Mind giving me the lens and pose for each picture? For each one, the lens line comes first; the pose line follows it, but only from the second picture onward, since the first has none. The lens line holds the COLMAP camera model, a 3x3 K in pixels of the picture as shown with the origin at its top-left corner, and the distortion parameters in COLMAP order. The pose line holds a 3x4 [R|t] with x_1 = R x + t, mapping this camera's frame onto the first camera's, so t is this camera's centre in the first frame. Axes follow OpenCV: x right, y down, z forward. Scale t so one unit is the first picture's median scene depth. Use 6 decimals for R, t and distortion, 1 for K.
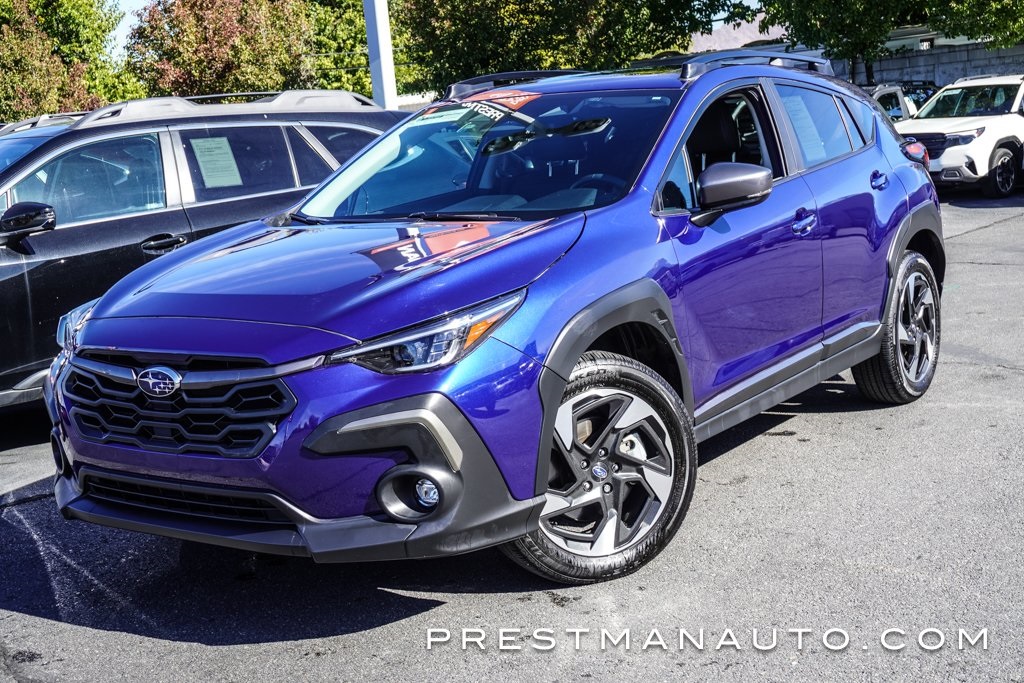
lens RADIAL K [[1442.8, 0, 511.3], [0, 1442.8, 340.1], [0, 0, 1]] dist [0.009134, 0.000000]
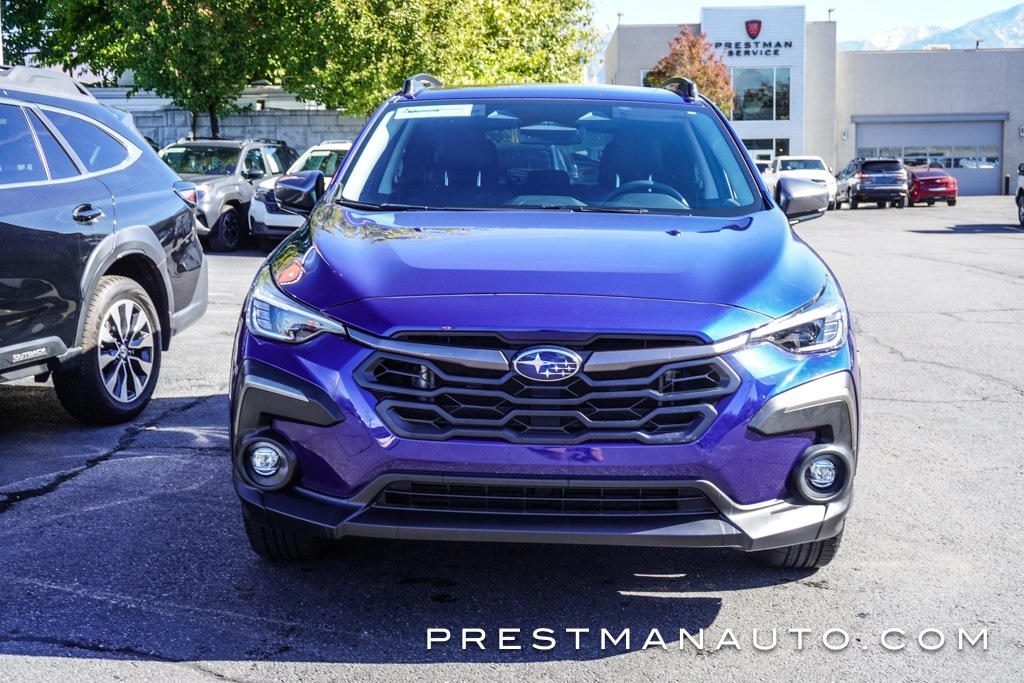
lens RADIAL K [[1465.3, 0, 512.9], [0, 1465.3, 342.7], [0, 0, 1]] dist [0.014555, 0.000000]
pose [[0.809655, 0.016170, 0.586683, -0.764376], [0.013029, 0.998879, -0.045511, 0.054514], [-0.586761, 0.044492, 0.808537, 0.278977]]
